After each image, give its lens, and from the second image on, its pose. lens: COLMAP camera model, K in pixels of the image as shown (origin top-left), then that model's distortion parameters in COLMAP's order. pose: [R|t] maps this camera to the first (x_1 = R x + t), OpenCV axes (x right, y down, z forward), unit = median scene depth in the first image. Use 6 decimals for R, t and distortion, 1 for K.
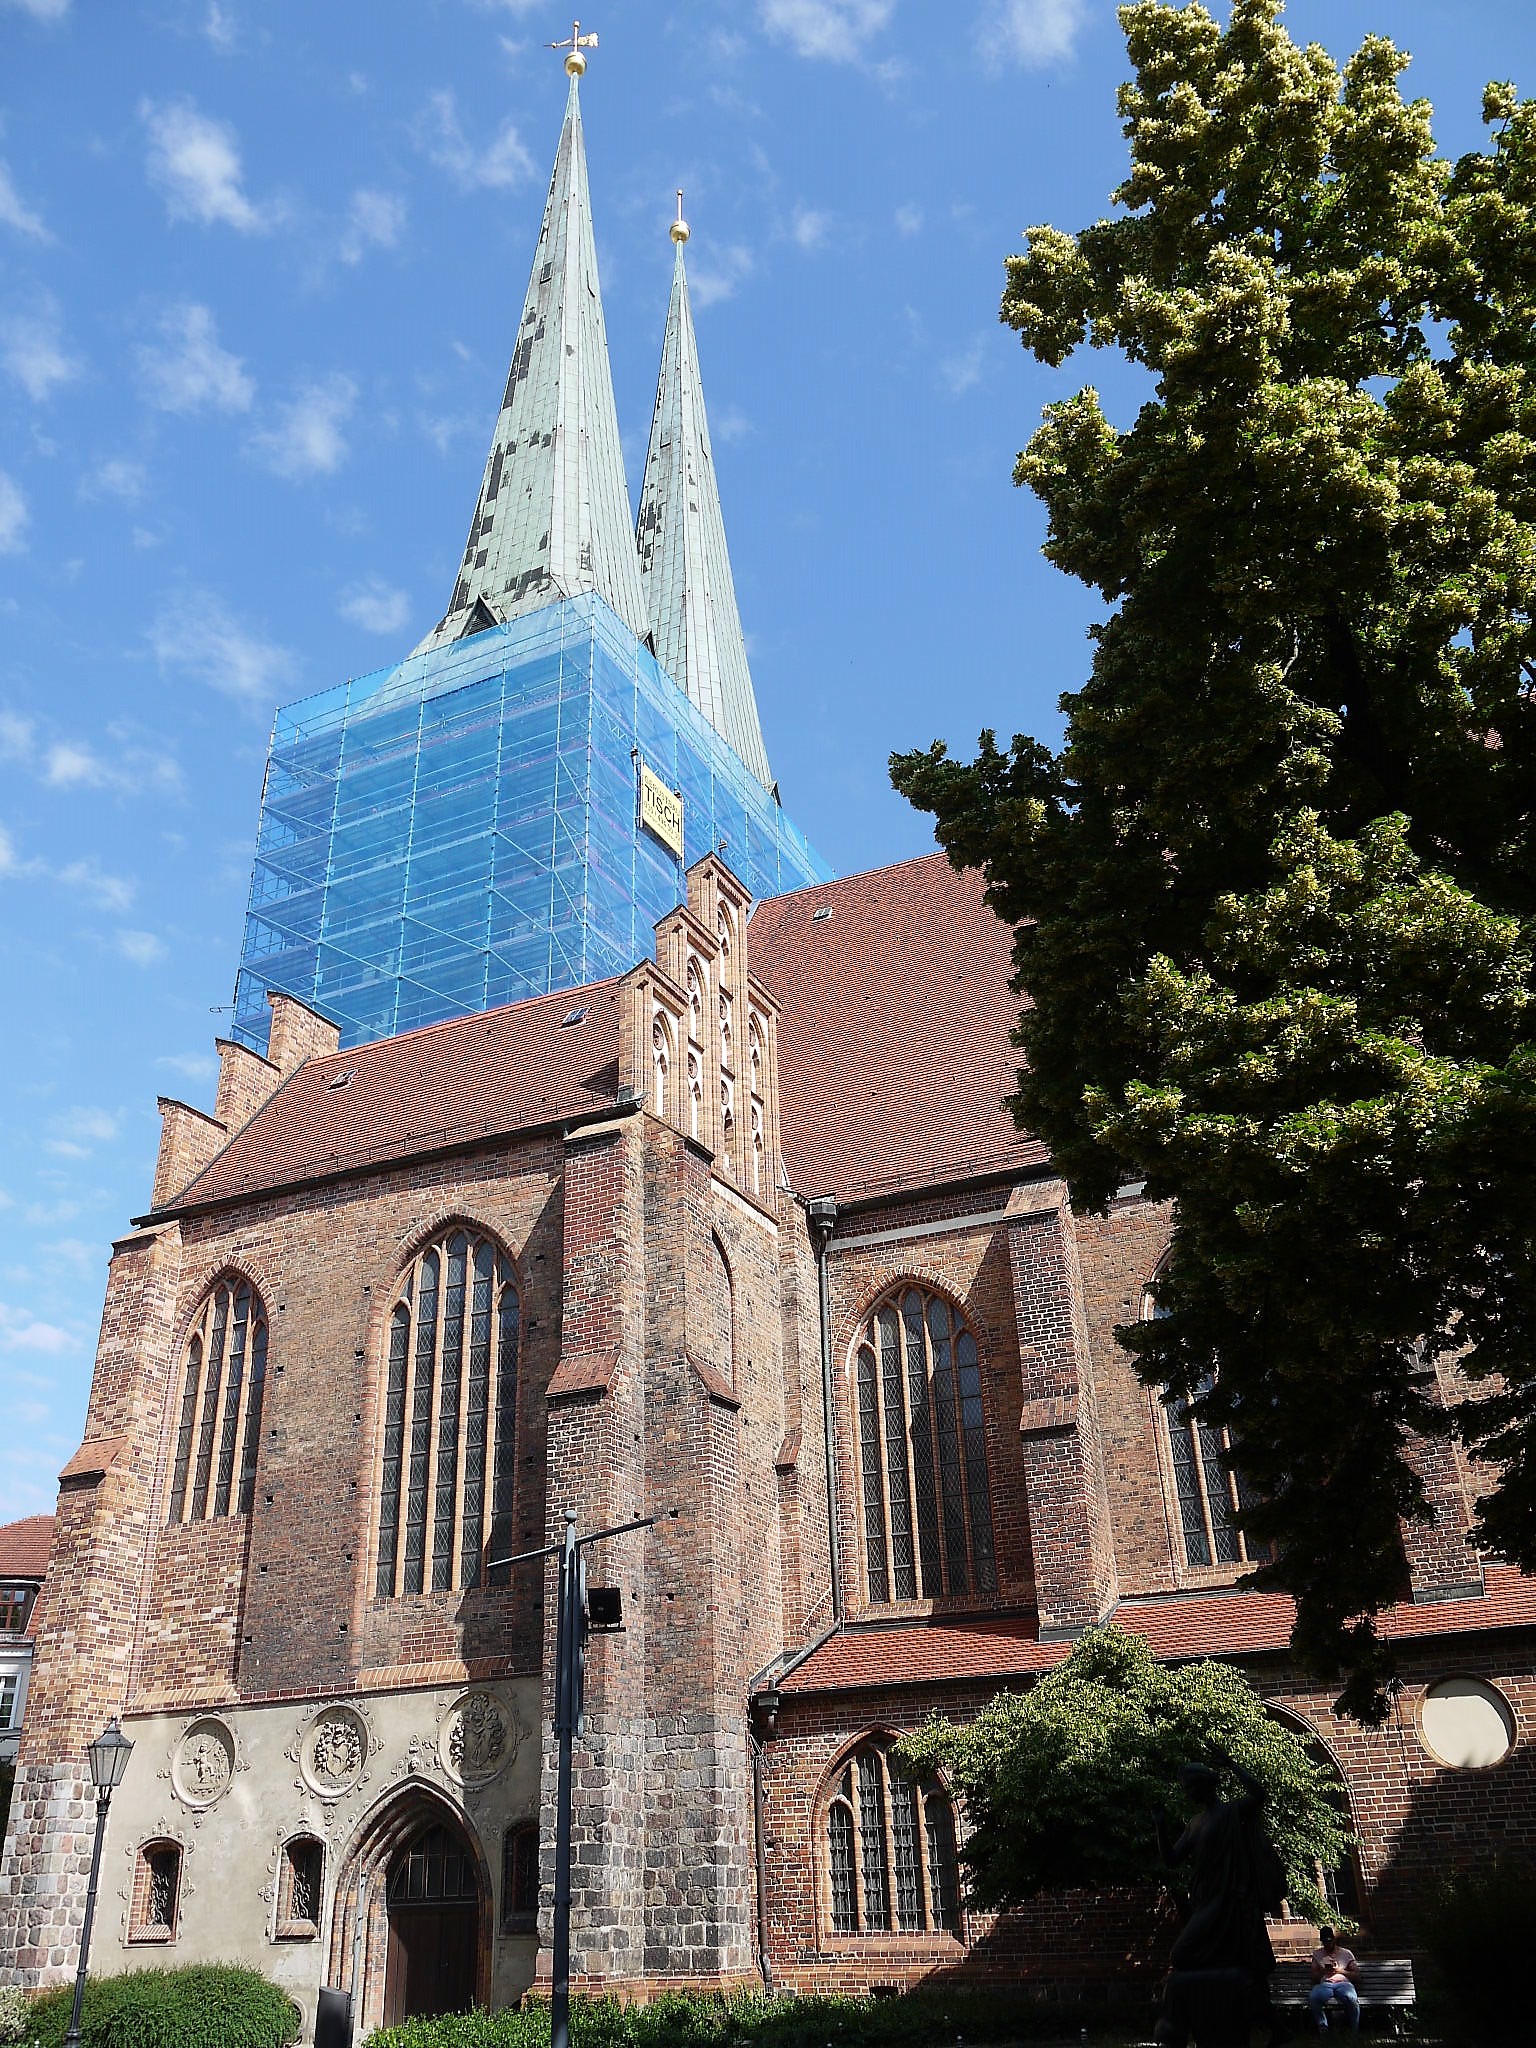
lens RADIAL K [[1691.4, 0, 773.3], [0, 1691.4, 1020.2], [0, 0, 1]] dist [-0.059391, 0.034313]
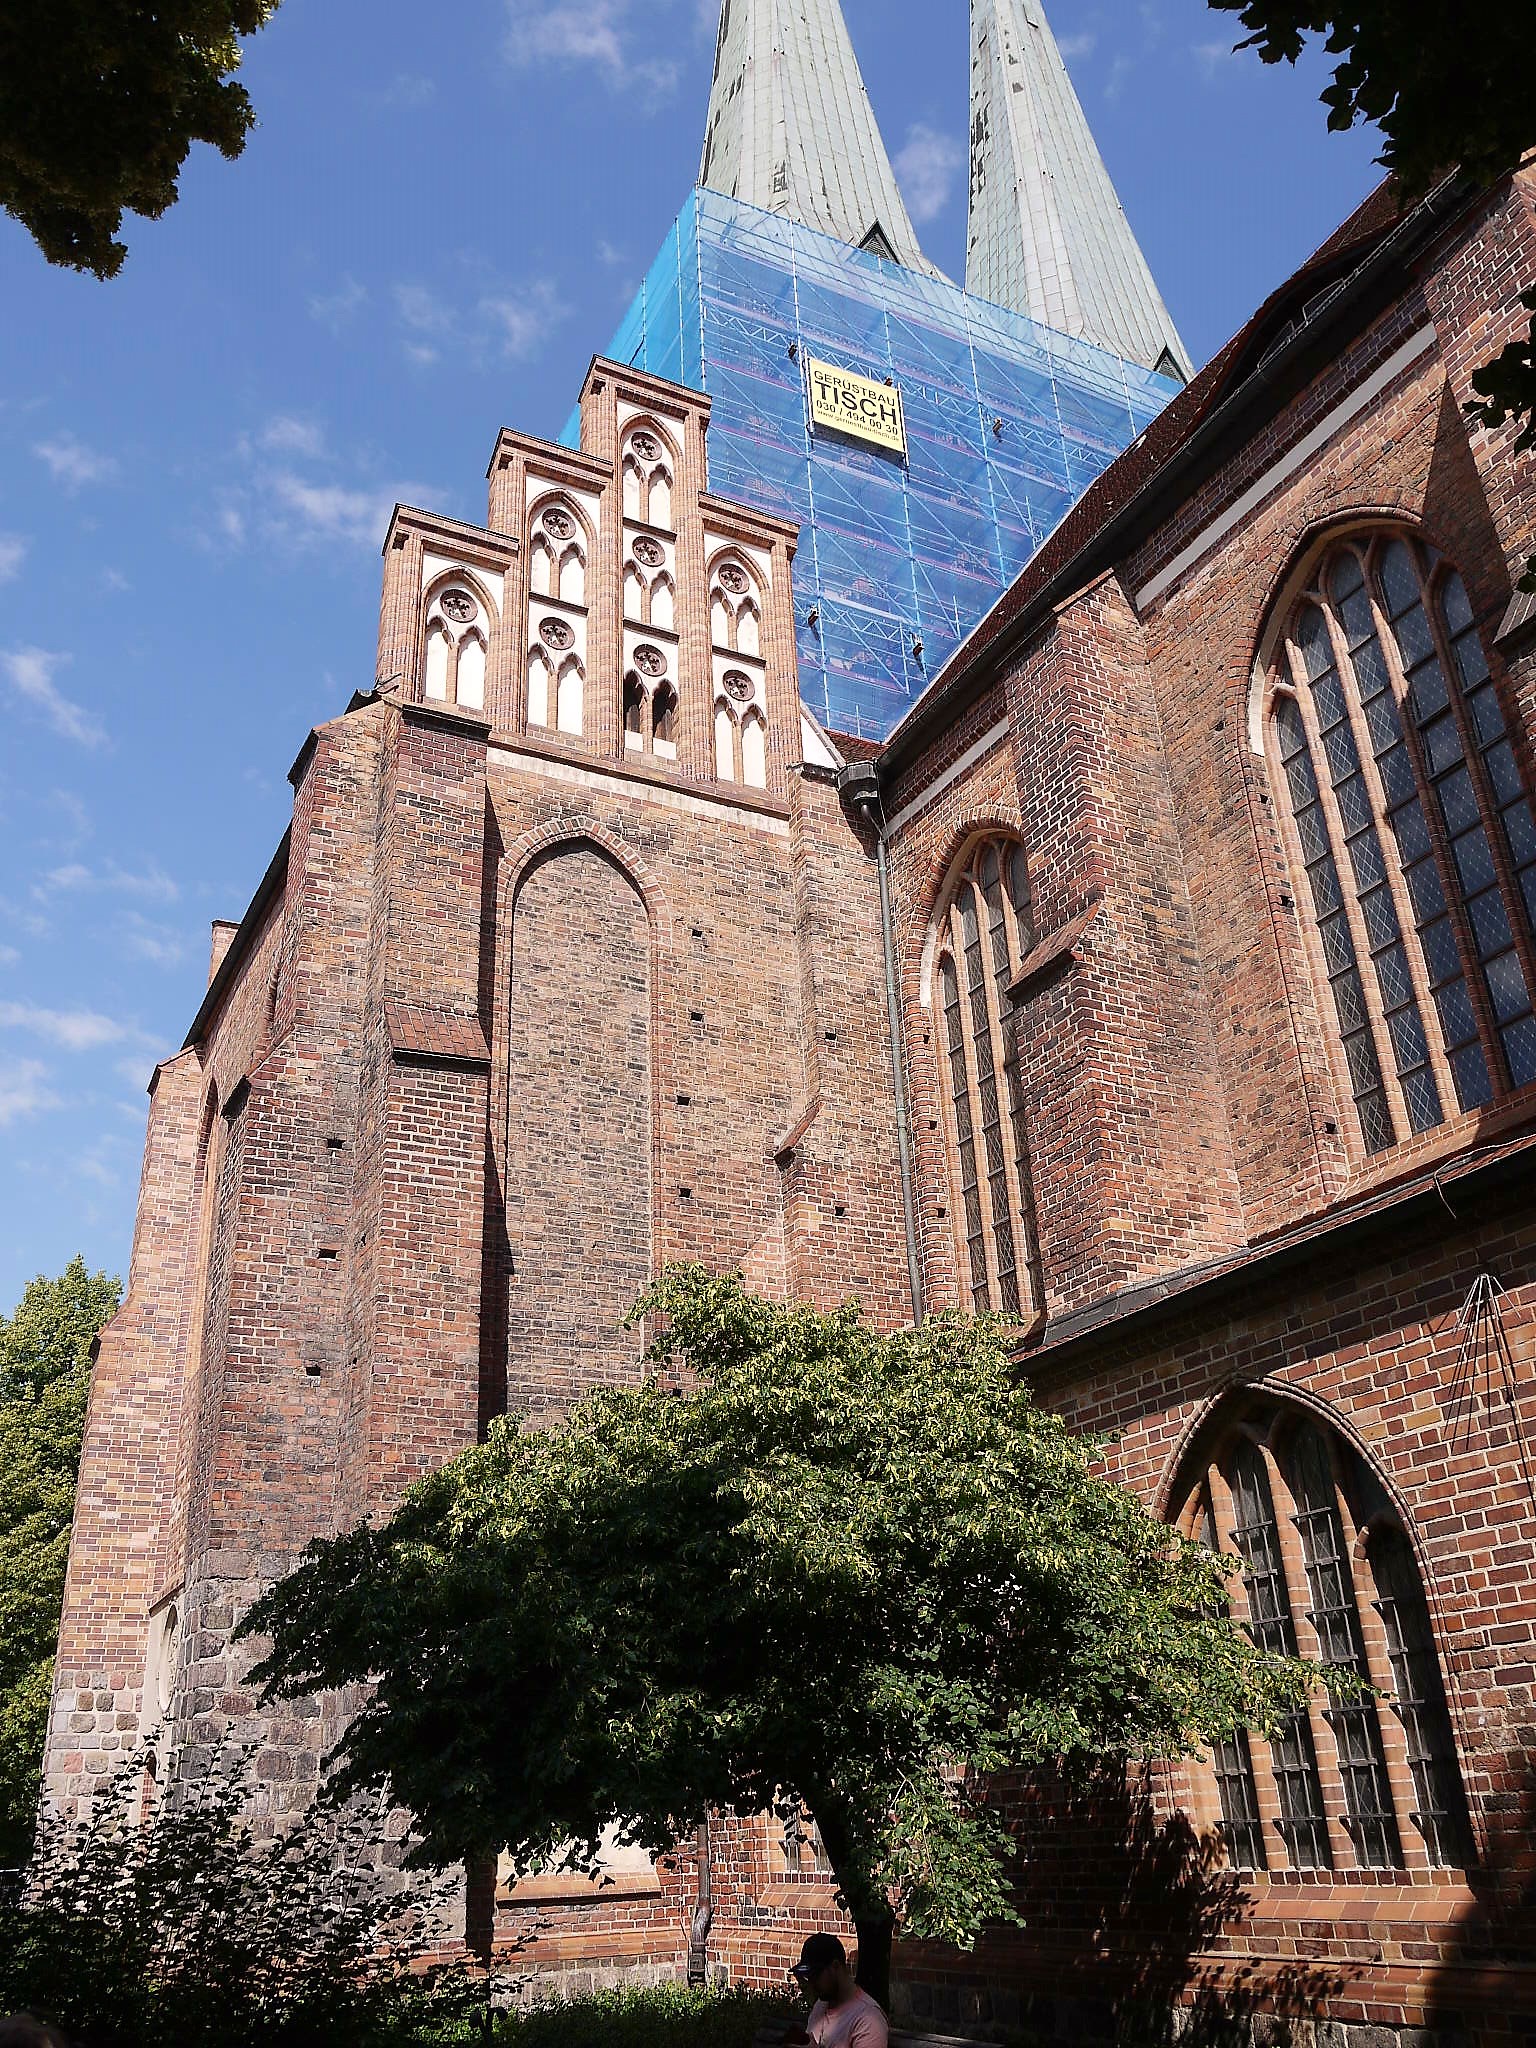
lens RADIAL K [[1691.4, 0, 762.6], [0, 1691.4, 1026.5], [0, 0, 1]] dist [-0.059391, 0.034313]
pose [[0.798619, -0.264970, -0.540369, 0.376761], [0.298927, 0.953923, -0.025968, 0.241101], [0.522351, -0.140792, 0.841027, 0.475419]]
